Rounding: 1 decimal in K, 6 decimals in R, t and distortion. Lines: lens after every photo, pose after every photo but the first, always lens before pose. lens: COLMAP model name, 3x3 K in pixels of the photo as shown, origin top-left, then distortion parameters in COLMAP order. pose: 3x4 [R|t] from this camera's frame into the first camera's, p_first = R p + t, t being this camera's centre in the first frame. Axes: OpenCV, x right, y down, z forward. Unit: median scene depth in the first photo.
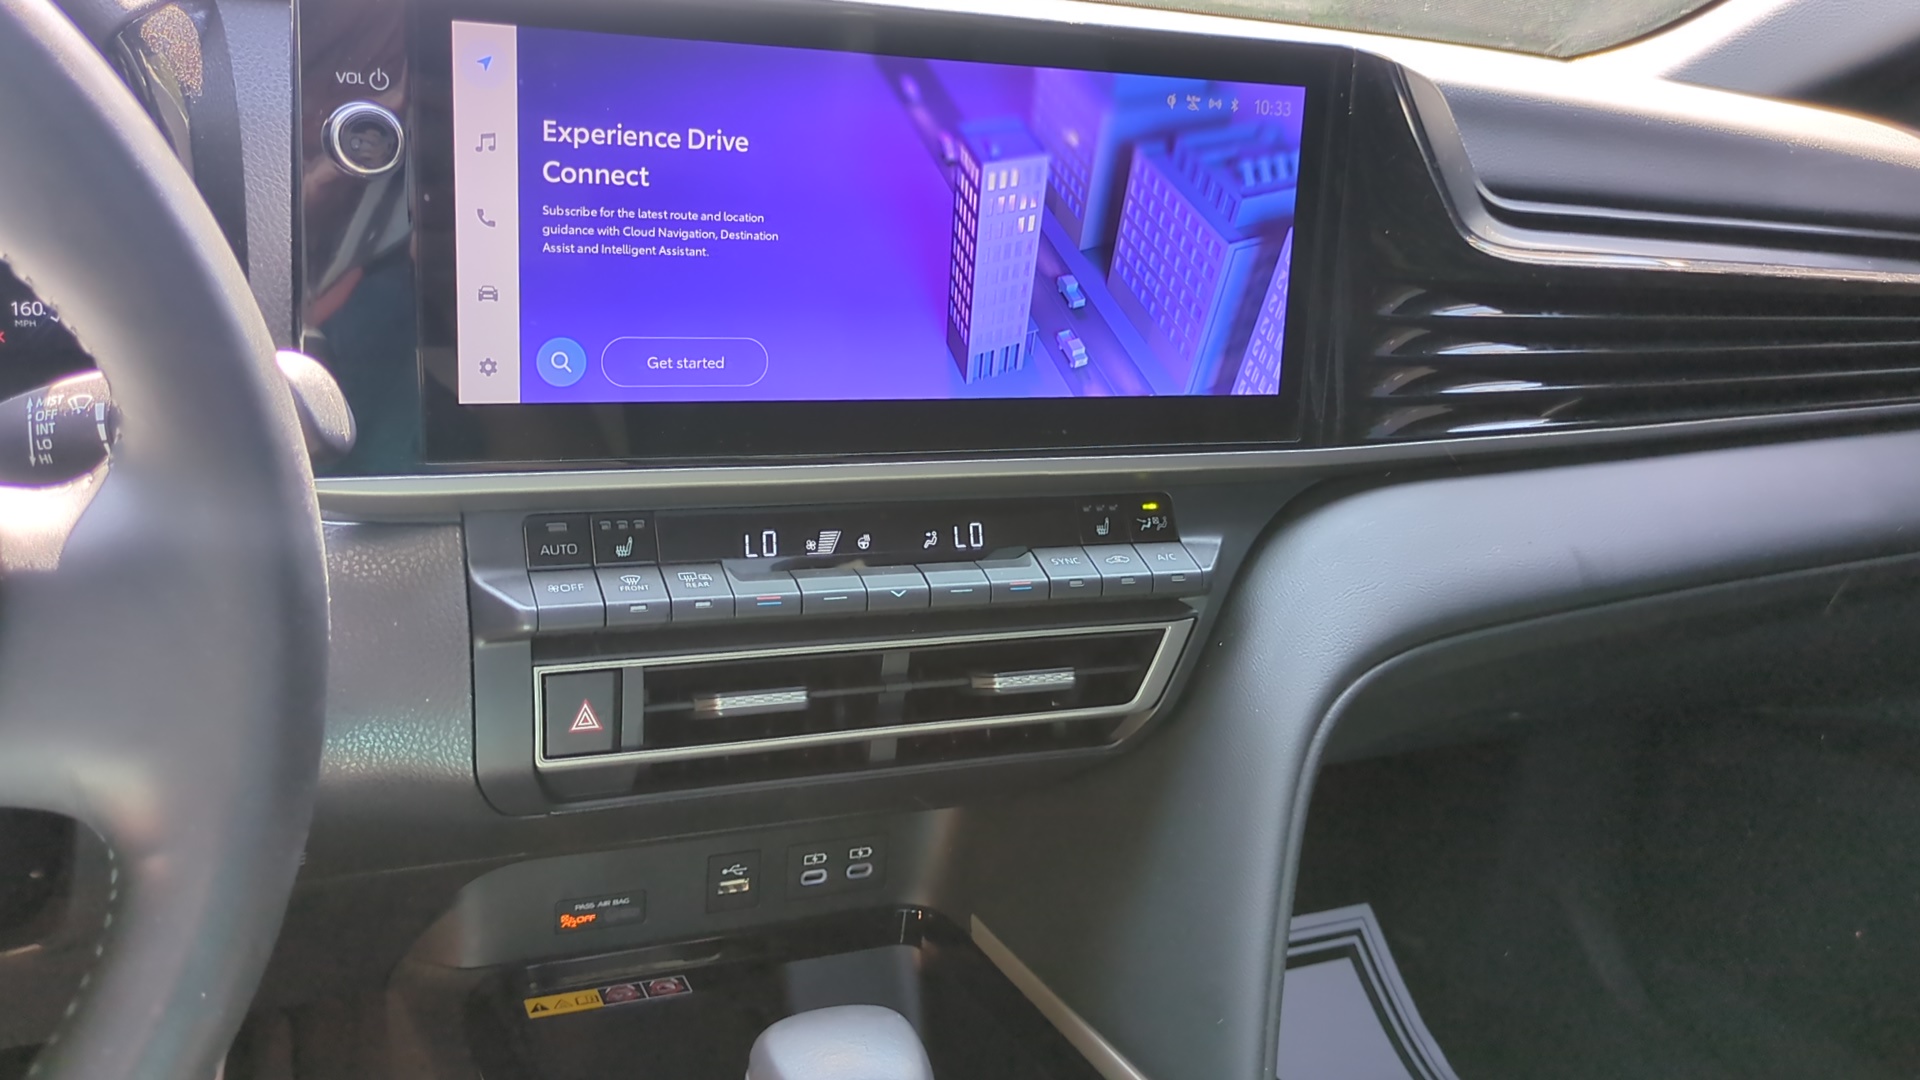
lens RADIAL K [[1695.0, 0, 951.6], [0, 1695.0, 494.2], [0, 0, 1]] dist [0.041976, -0.053599]
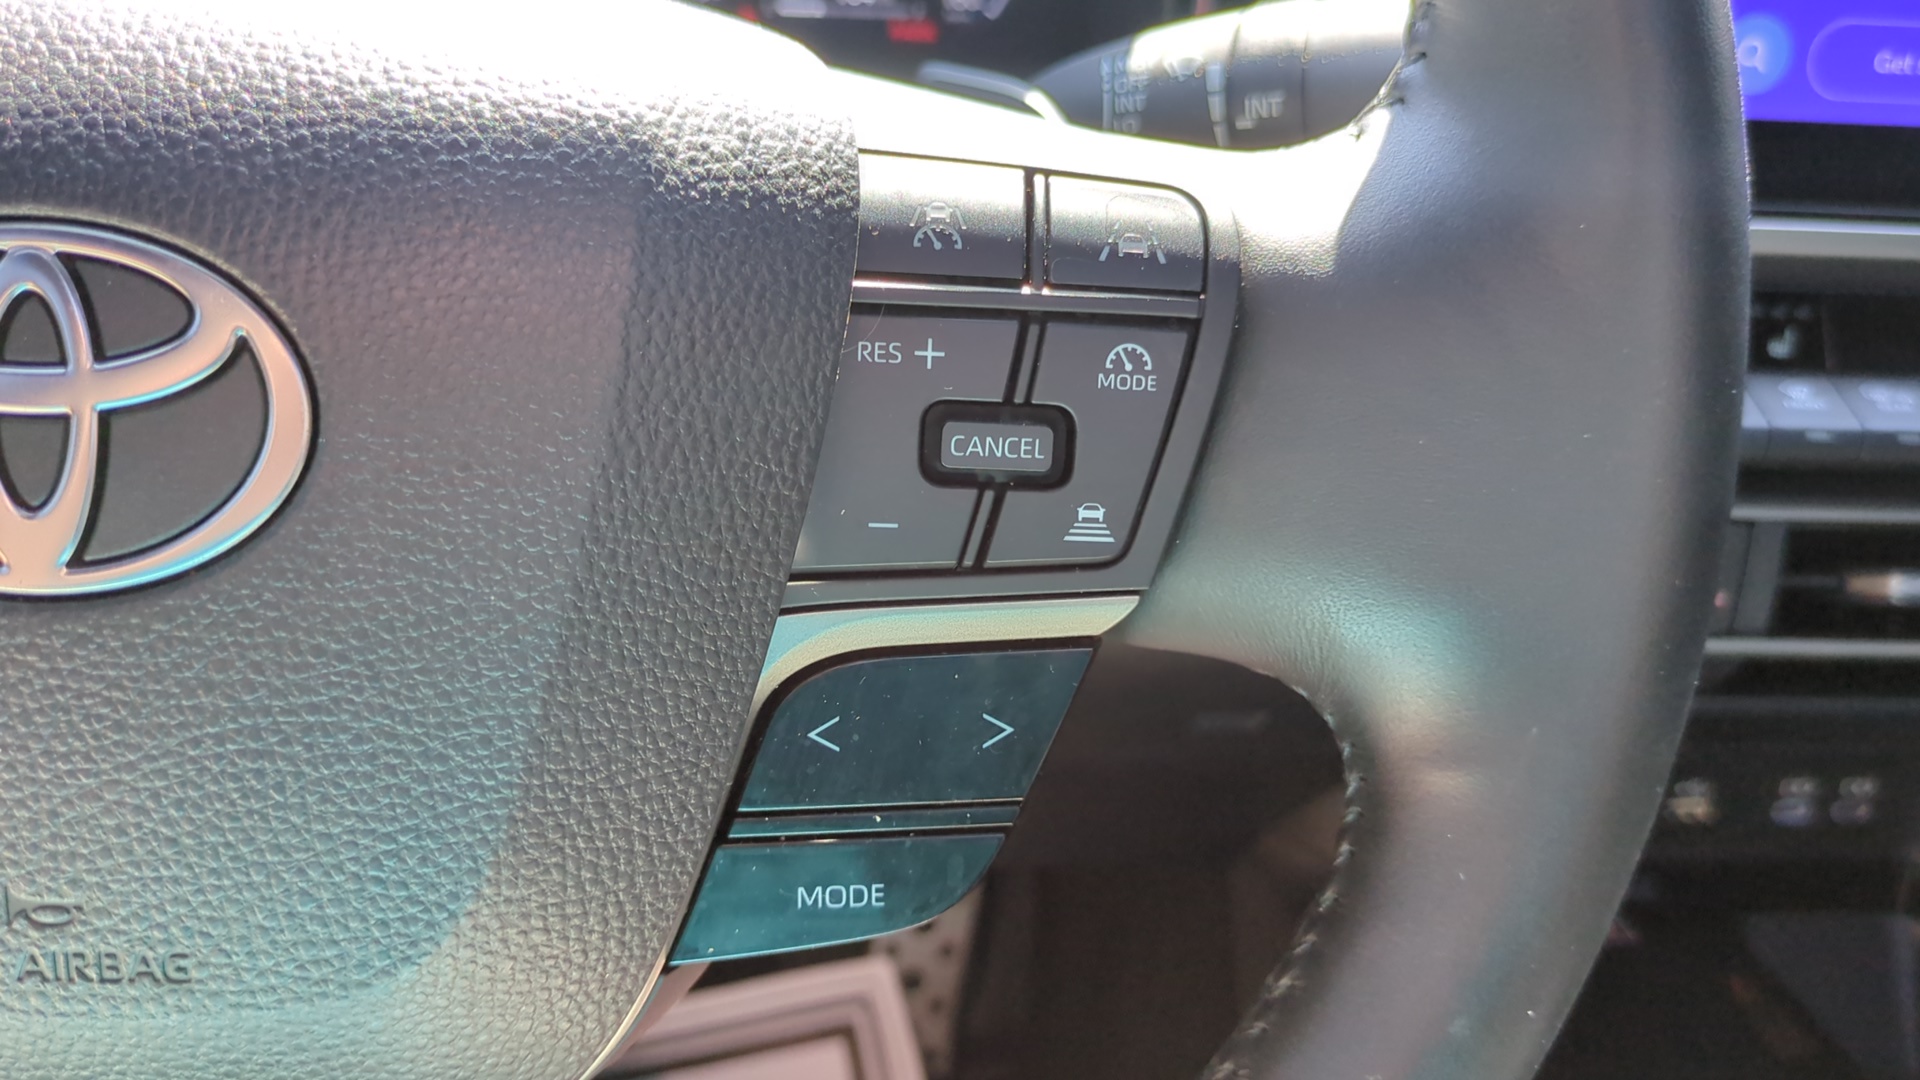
lens RADIAL K [[1695.0, 0, 968.5], [0, 1695.0, 534.1], [0, 0, 1]] dist [0.041976, -0.053599]
pose [[0.946145, 0.094311, -0.309703, -0.267865], [-0.058024, 0.990537, 0.124375, 0.038597], [0.318502, -0.099707, 0.942664, 0.231694]]
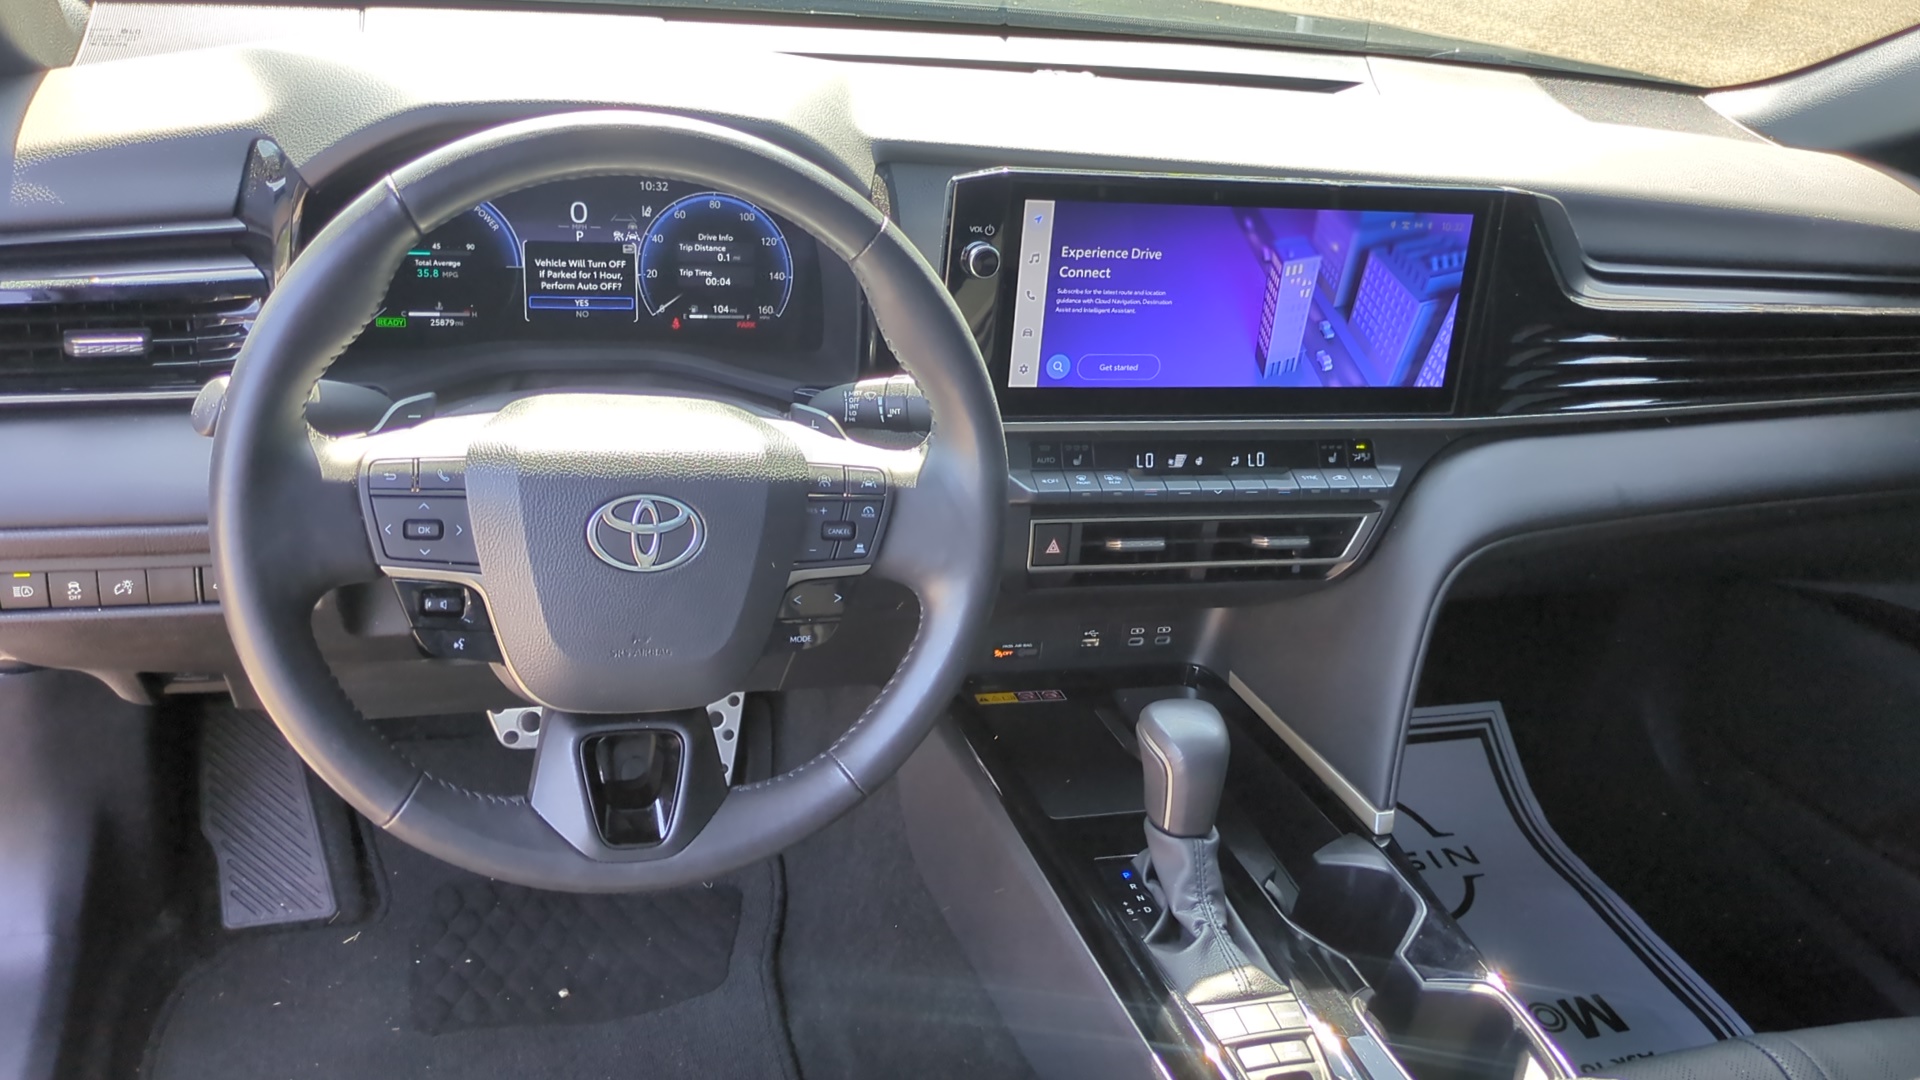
lens RADIAL K [[1695.0, 0, 967.0], [0, 1695.0, 523.0], [0, 0, 1]] dist [0.041976, -0.053599]
pose [[0.992213, 0.072479, -0.101295, -0.111758], [-0.057925, 0.988473, 0.139881, -0.149887], [0.110265, -0.132925, 0.984973, -0.852453]]
